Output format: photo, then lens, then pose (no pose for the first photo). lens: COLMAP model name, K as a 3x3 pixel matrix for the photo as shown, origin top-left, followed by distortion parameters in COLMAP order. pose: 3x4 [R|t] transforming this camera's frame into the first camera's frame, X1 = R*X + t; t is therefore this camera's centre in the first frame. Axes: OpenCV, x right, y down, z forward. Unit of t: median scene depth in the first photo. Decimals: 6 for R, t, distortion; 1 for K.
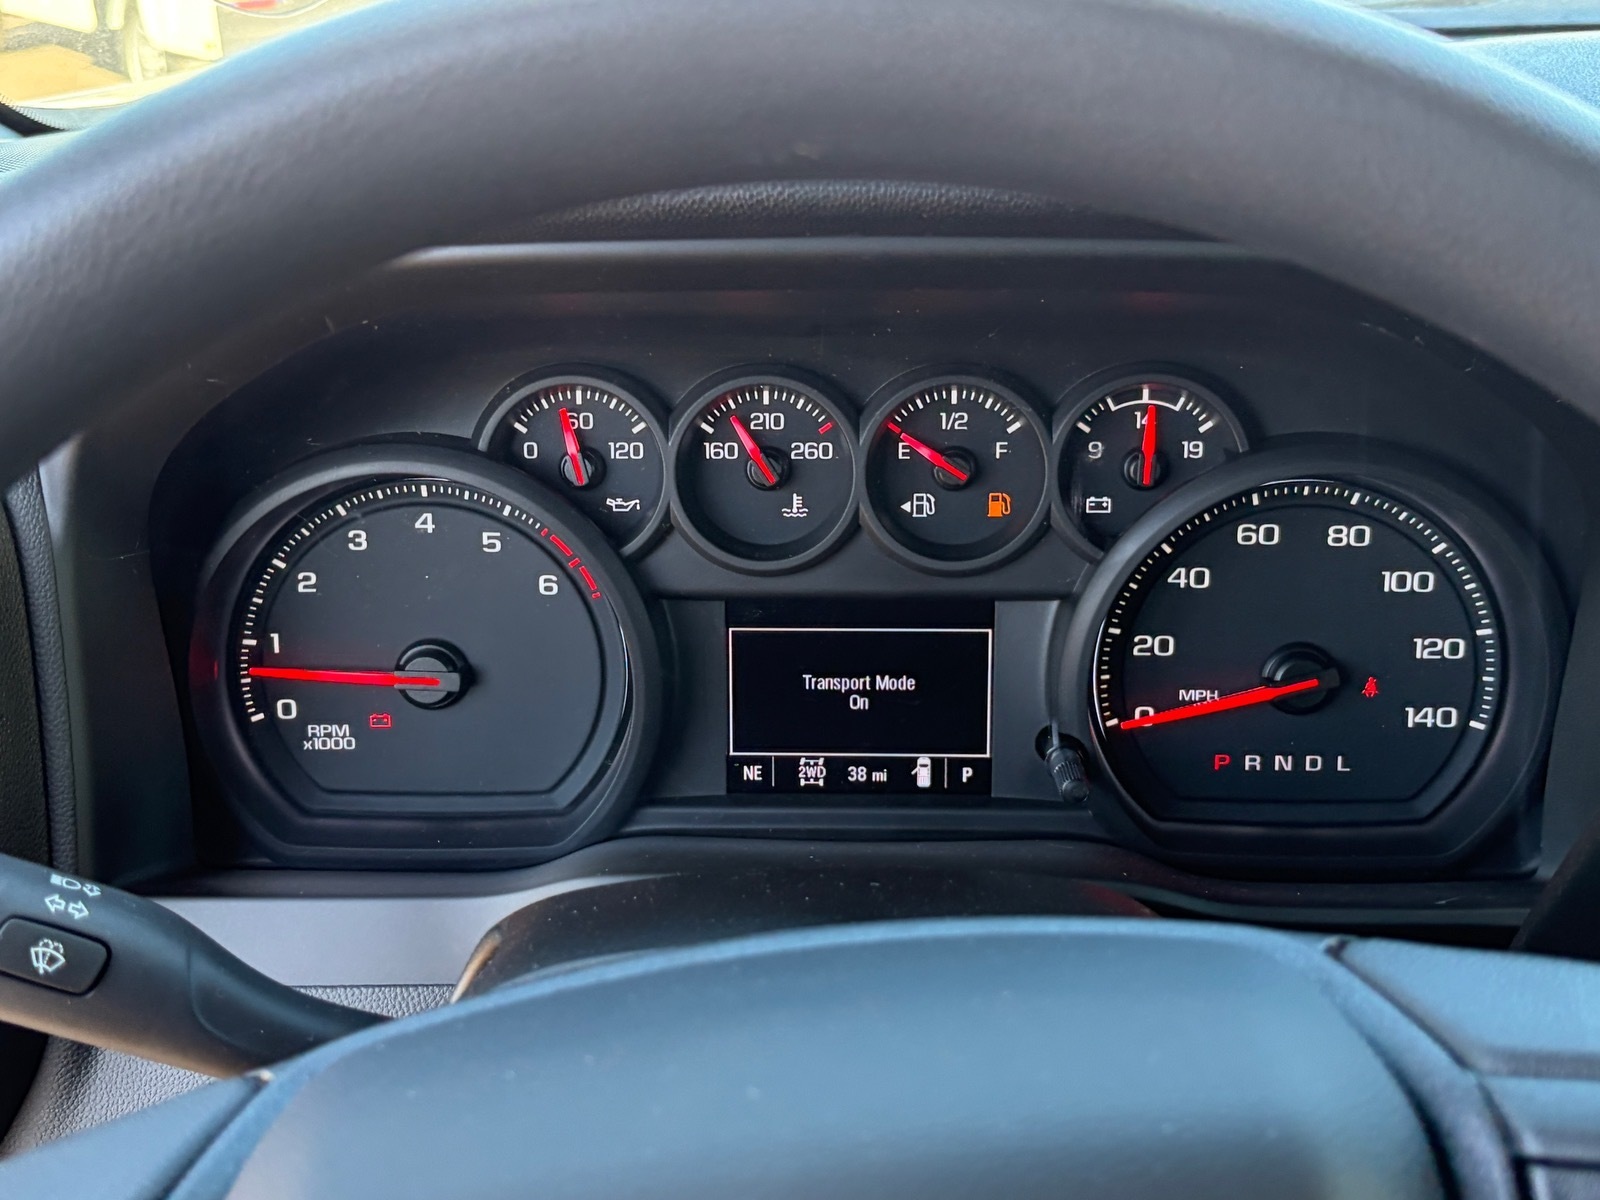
lens RADIAL K [[1700.1, 0, 800.0], [0, 1700.1, 600.0], [0, 0, 1]] dist [0.127194, -0.445251]
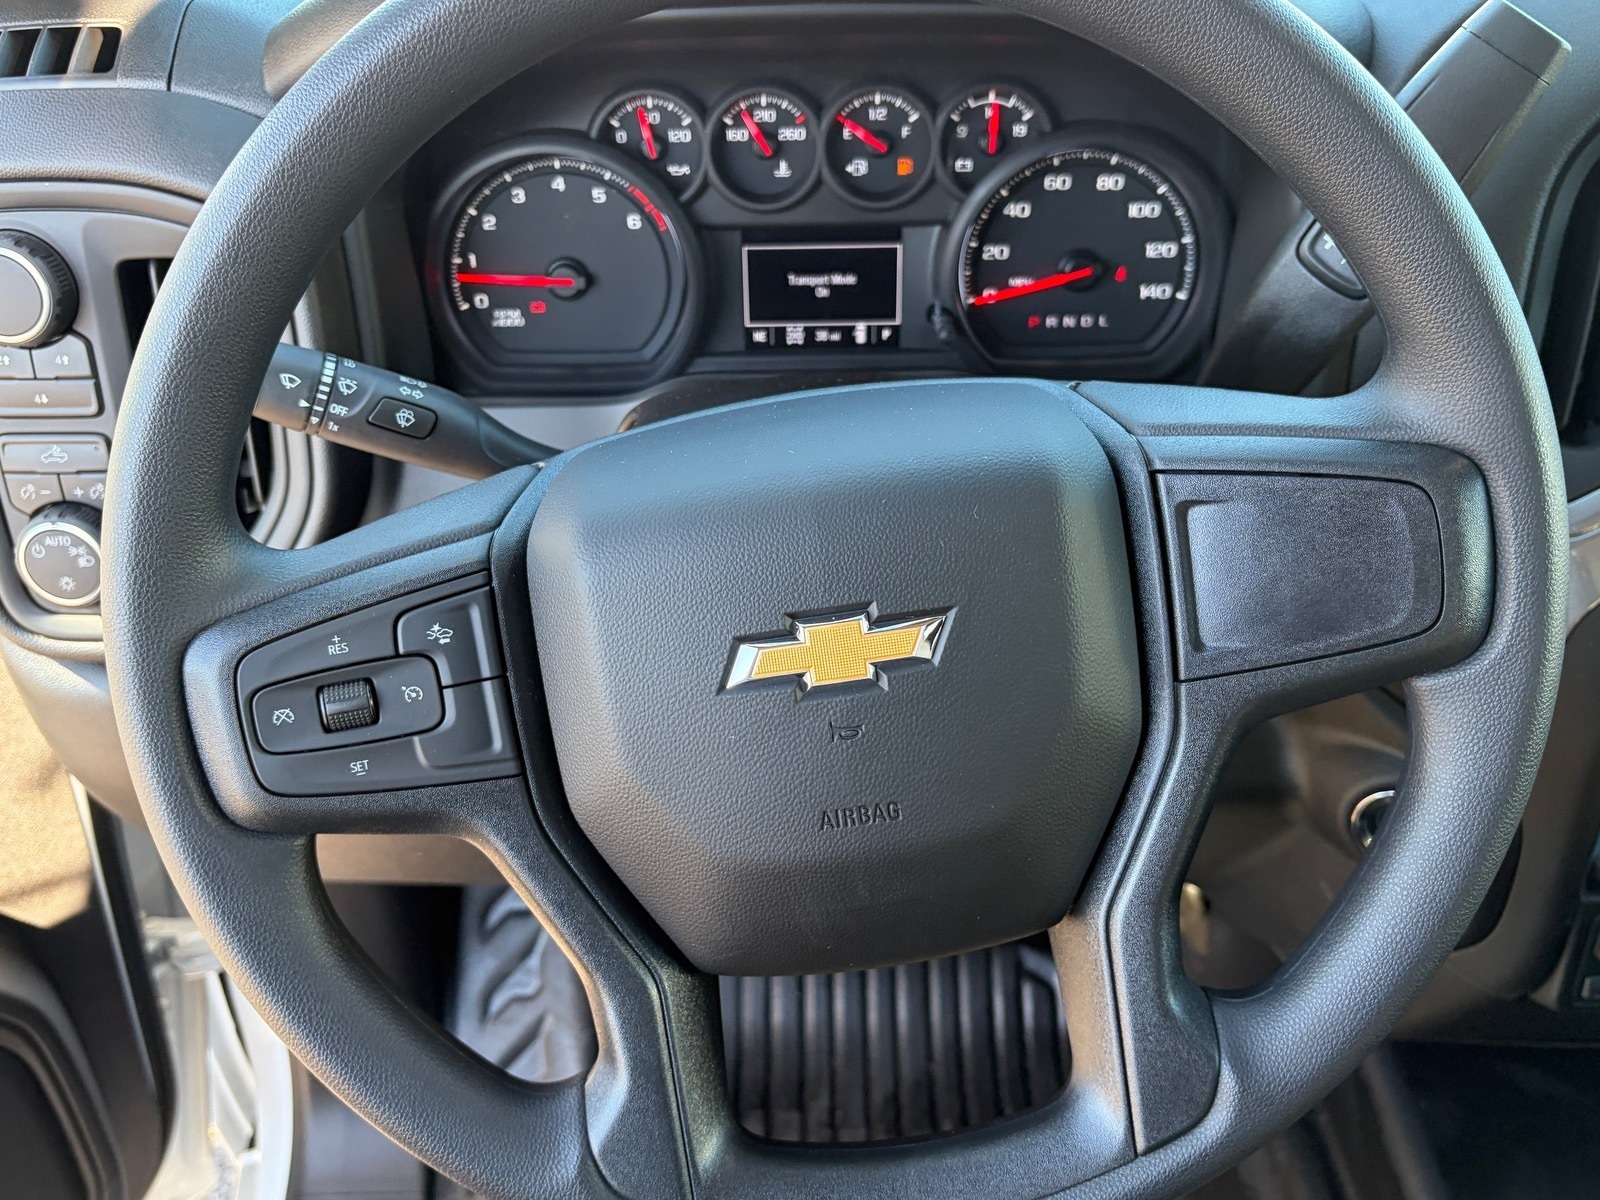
lens RADIAL K [[1422.1, 0, 800.0], [0, 1422.1, 600.0], [0, 0, 1]] dist [0.015413, 0.001045]
pose [[0.998565, -0.030021, 0.044352, -0.060046], [0.019735, 0.976109, 0.216385, 0.054217], [-0.049788, -0.215200, 0.975300, -0.444425]]
